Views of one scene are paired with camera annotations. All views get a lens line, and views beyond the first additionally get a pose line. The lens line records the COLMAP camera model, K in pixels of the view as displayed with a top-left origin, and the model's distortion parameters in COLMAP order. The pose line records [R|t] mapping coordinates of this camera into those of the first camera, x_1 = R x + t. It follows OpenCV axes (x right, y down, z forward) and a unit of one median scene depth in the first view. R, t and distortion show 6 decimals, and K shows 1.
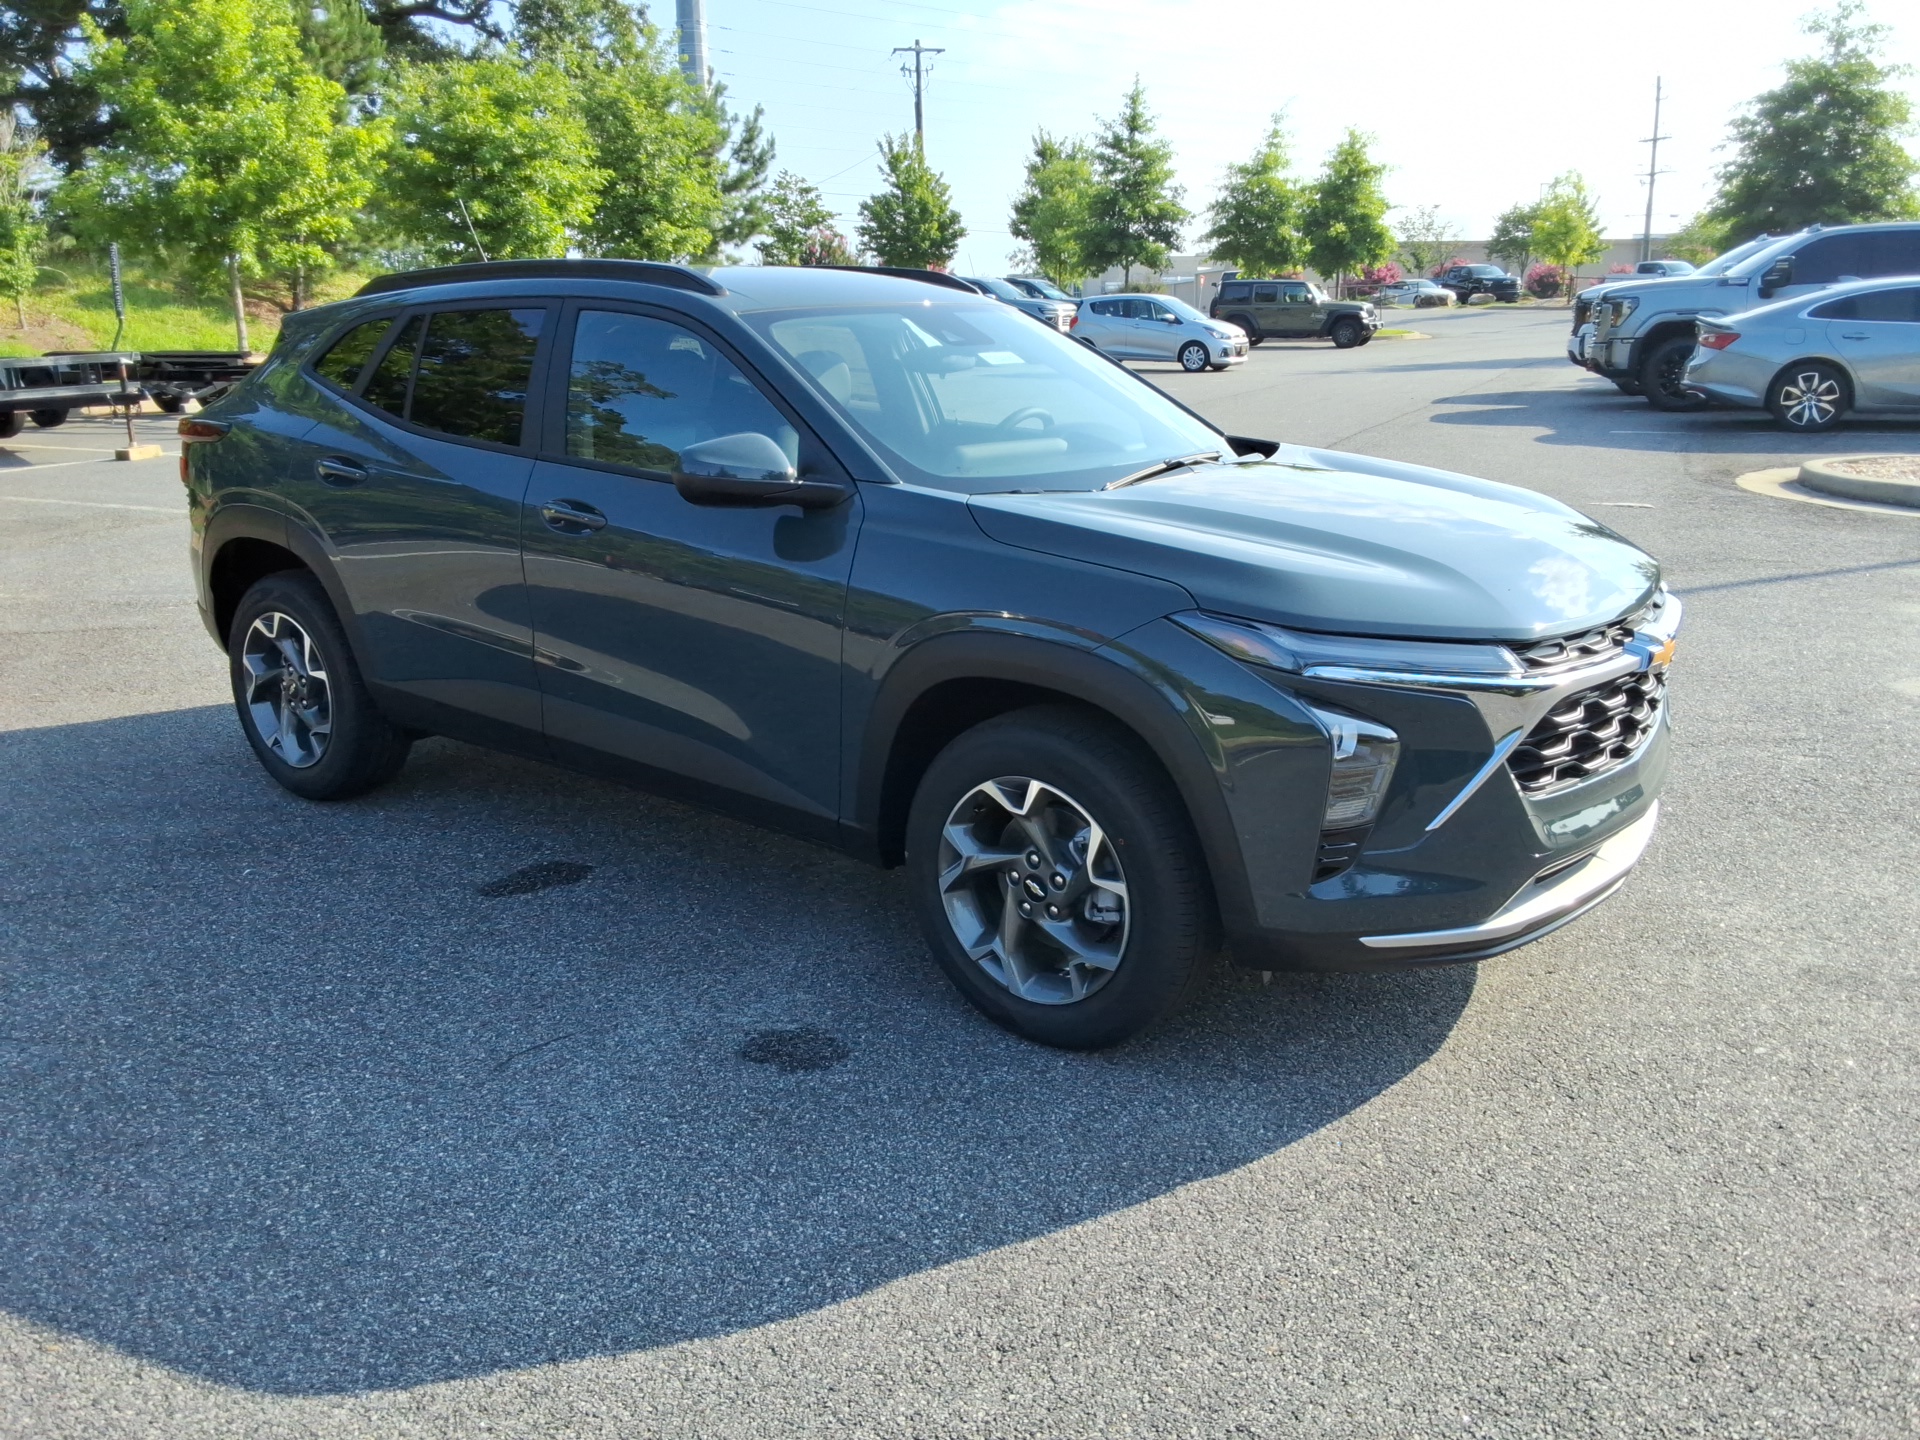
lens RADIAL K [[1537.2, 0, 963.4], [0, 1537.2, 729.8], [0, 0, 1]] dist [0.074044, -0.120186]
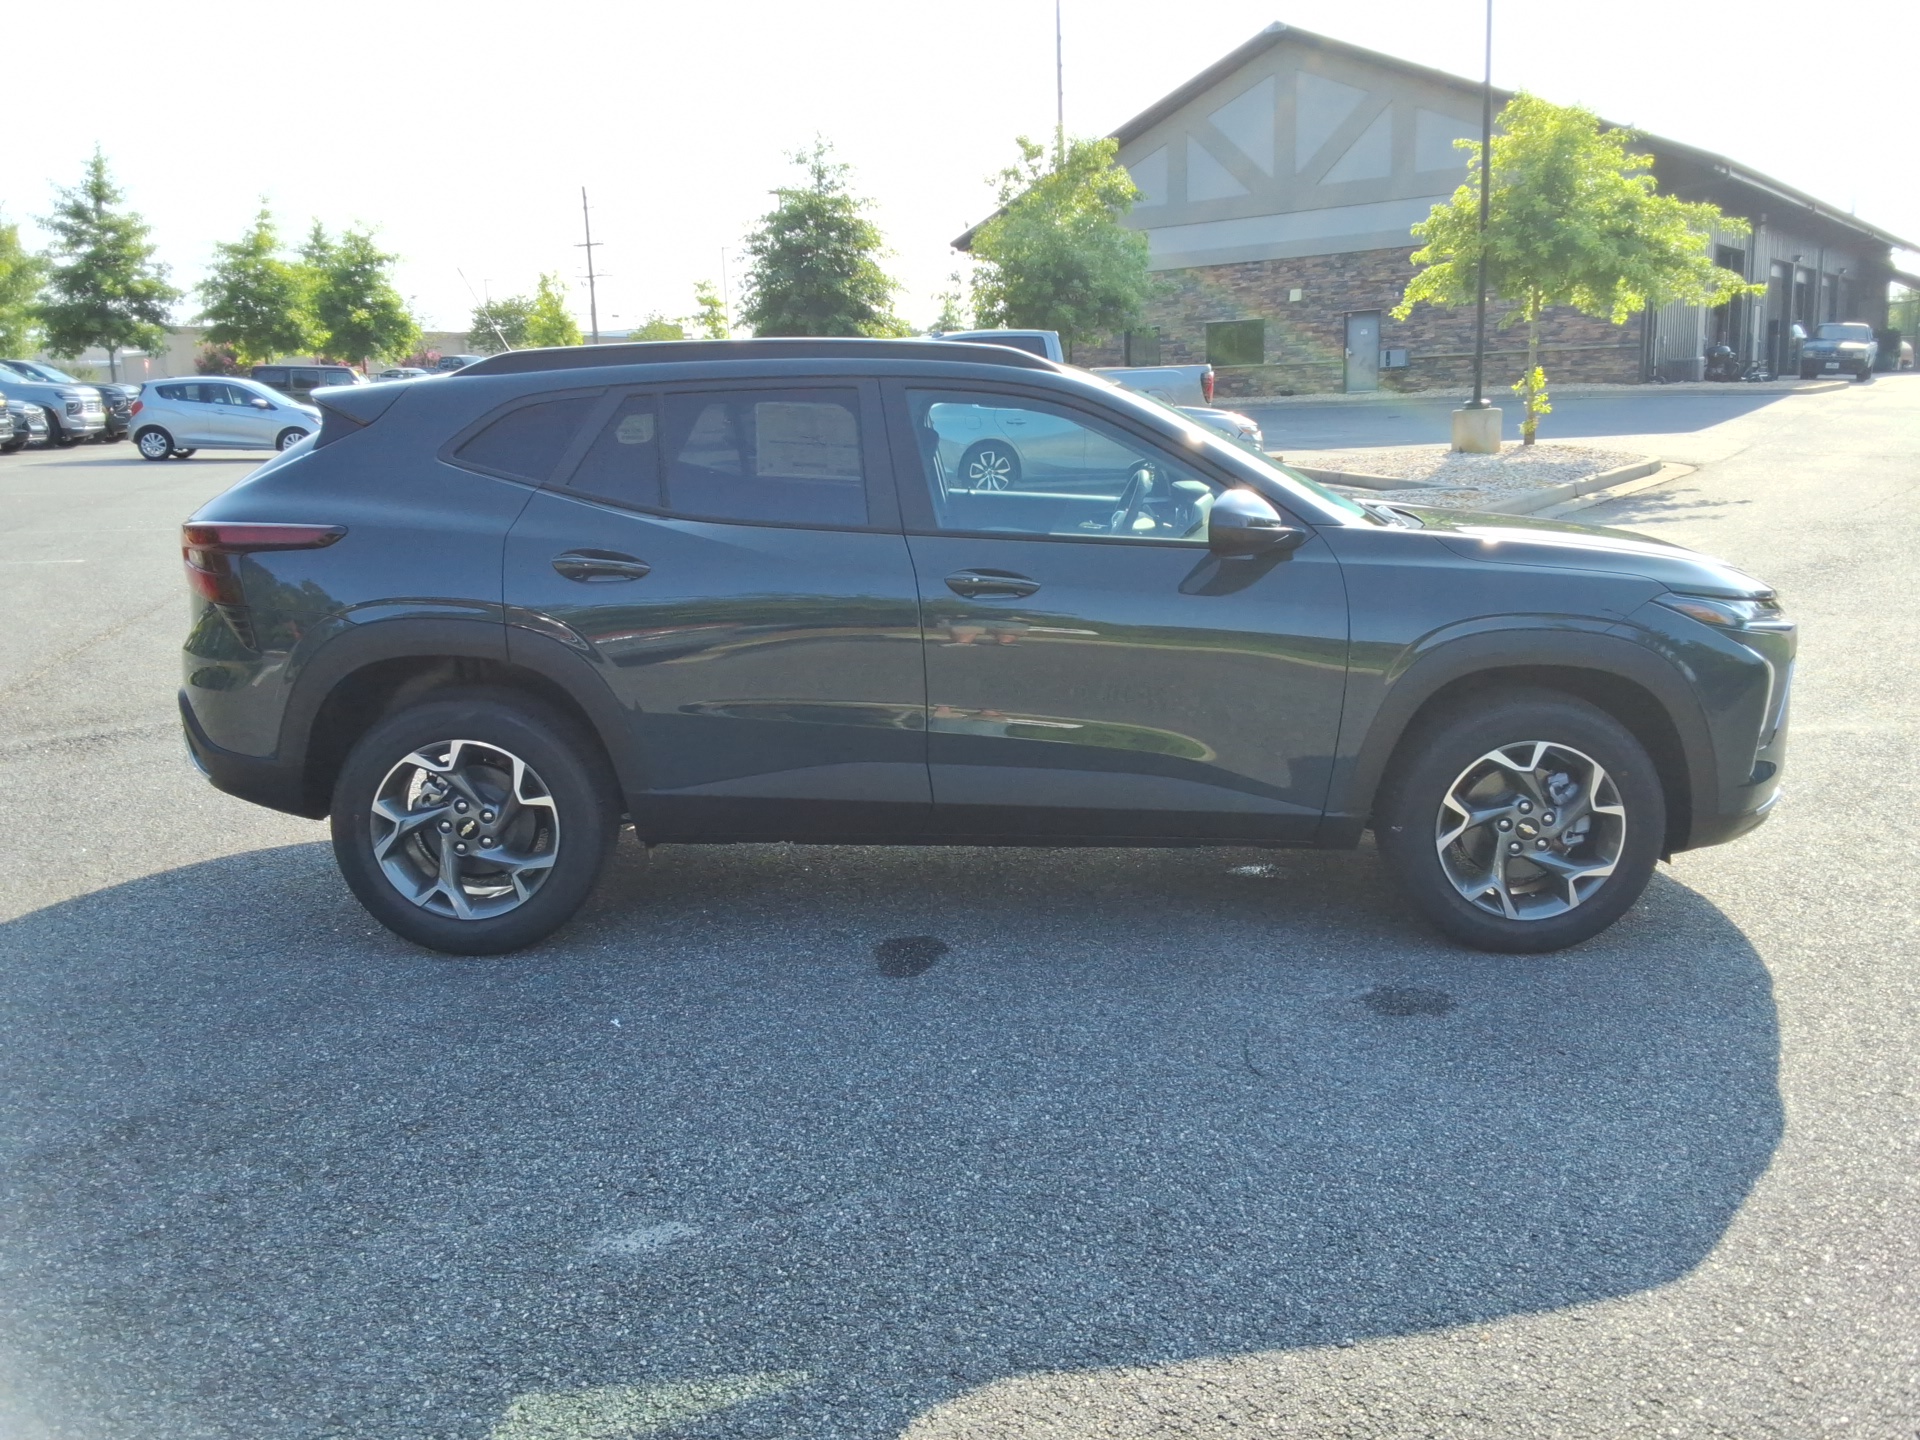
lens RADIAL K [[1537.4, 0, 990.3], [0, 1537.4, 710.3], [0, 0, 1]] dist [0.092986, -0.155372]
pose [[0.790871, -0.119192, 0.600263, -0.057849], [0.159022, 0.987183, -0.013497, -0.002615], [-0.590960, 0.106130, 0.799689, 0.011948]]
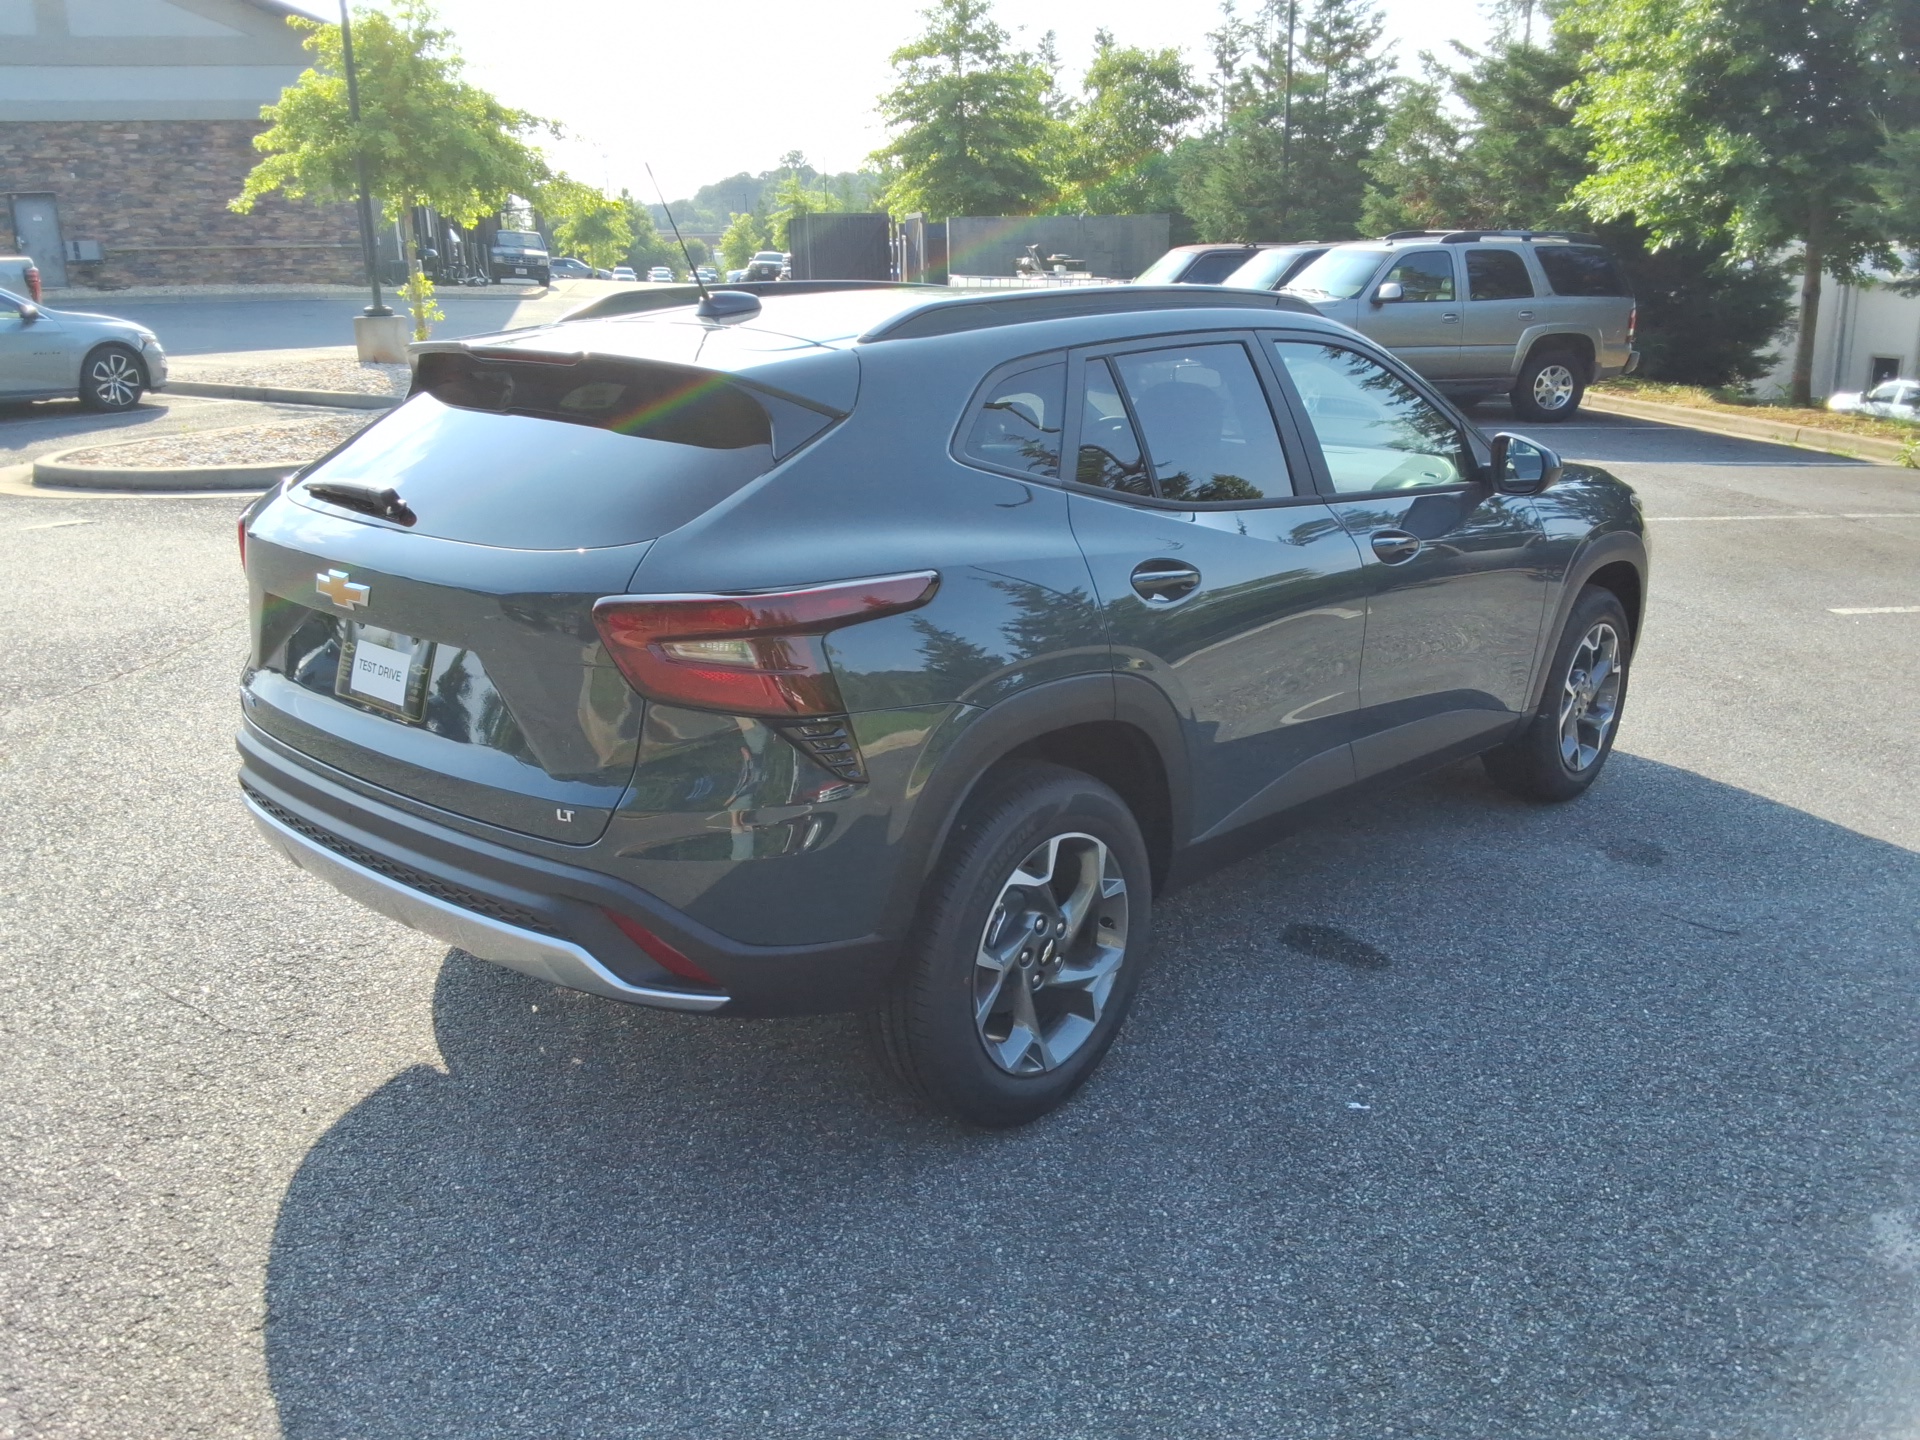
lens RADIAL K [[1523.1, 0, 964.1], [0, 1523.1, 706.7], [0, 0, 1]] dist [0.110708, -0.152554]
pose [[0.068858, -0.253045, 0.965001, -0.083553], [0.255537, 0.939500, 0.228124, -0.022611], [-0.964344, 0.230885, 0.129355, 0.077527]]
